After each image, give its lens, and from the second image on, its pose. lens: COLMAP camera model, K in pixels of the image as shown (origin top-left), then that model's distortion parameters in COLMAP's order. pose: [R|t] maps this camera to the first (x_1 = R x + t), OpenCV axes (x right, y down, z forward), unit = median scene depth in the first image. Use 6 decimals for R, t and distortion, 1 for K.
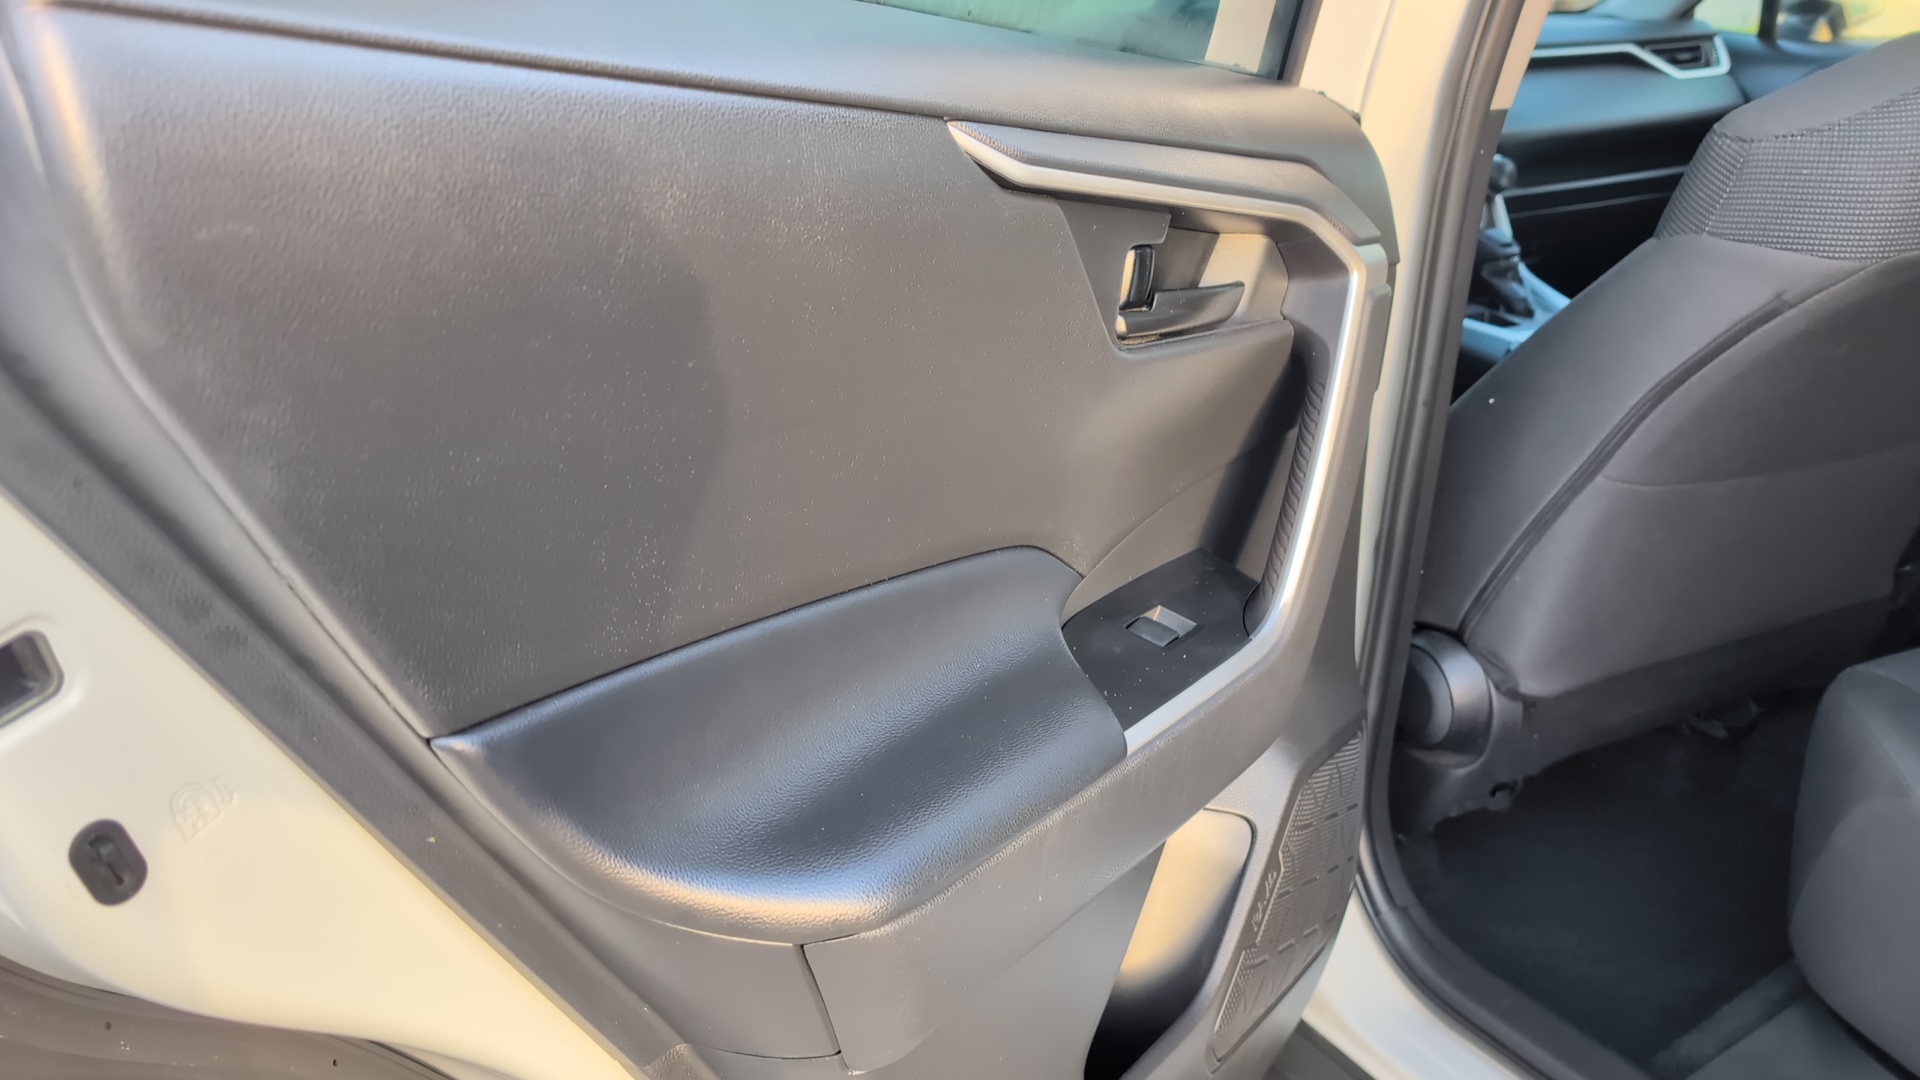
lens RADIAL K [[1615.0, 0, 960.0], [0, 1615.0, 540.0], [0, 0, 1]] dist [0.013278, -0.004583]
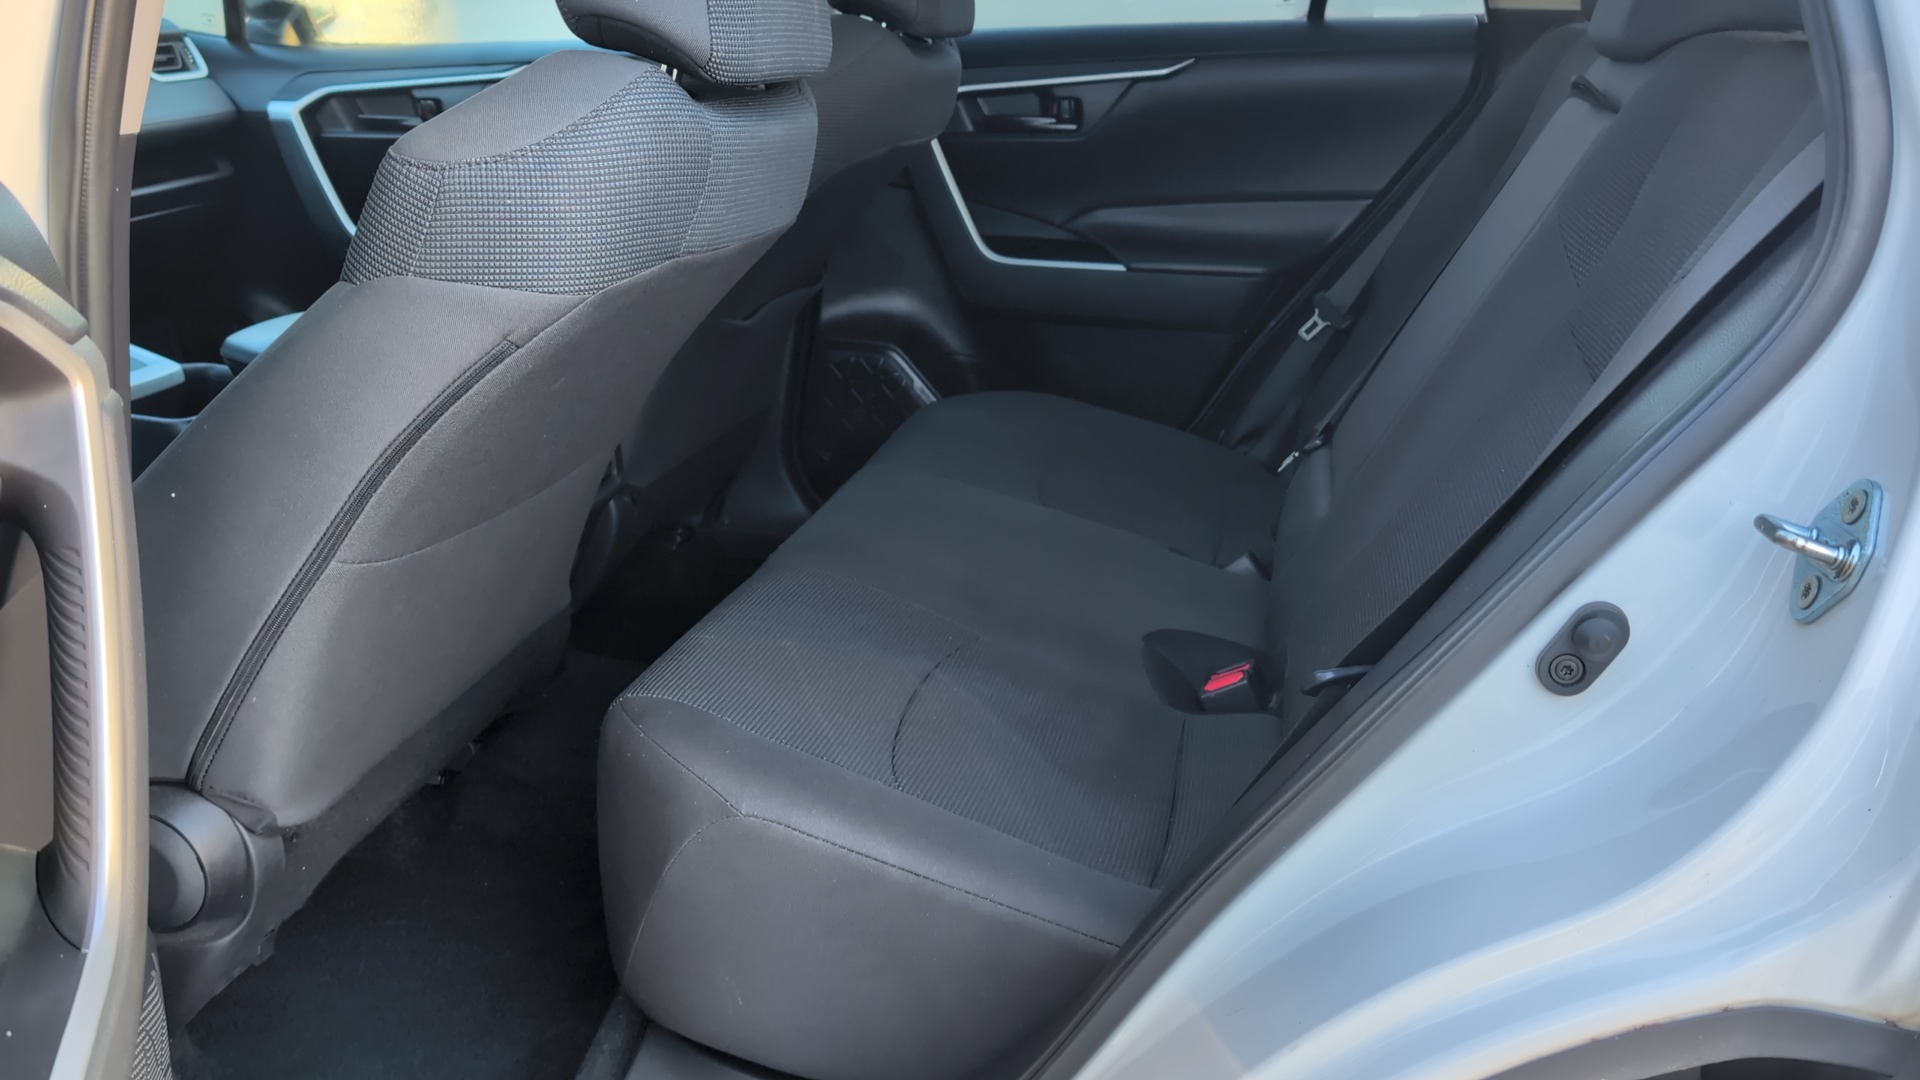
lens RADIAL K [[1615.0, 0, 960.0], [0, 1615.0, 540.0], [0, 0, 1]] dist [0.013278, -0.004583]
pose [[0.614986, -0.205198, 0.761371, -0.047588], [0.202986, 0.974205, 0.098600, -0.066426], [-0.761964, 0.093910, 0.640774, 0.198967]]
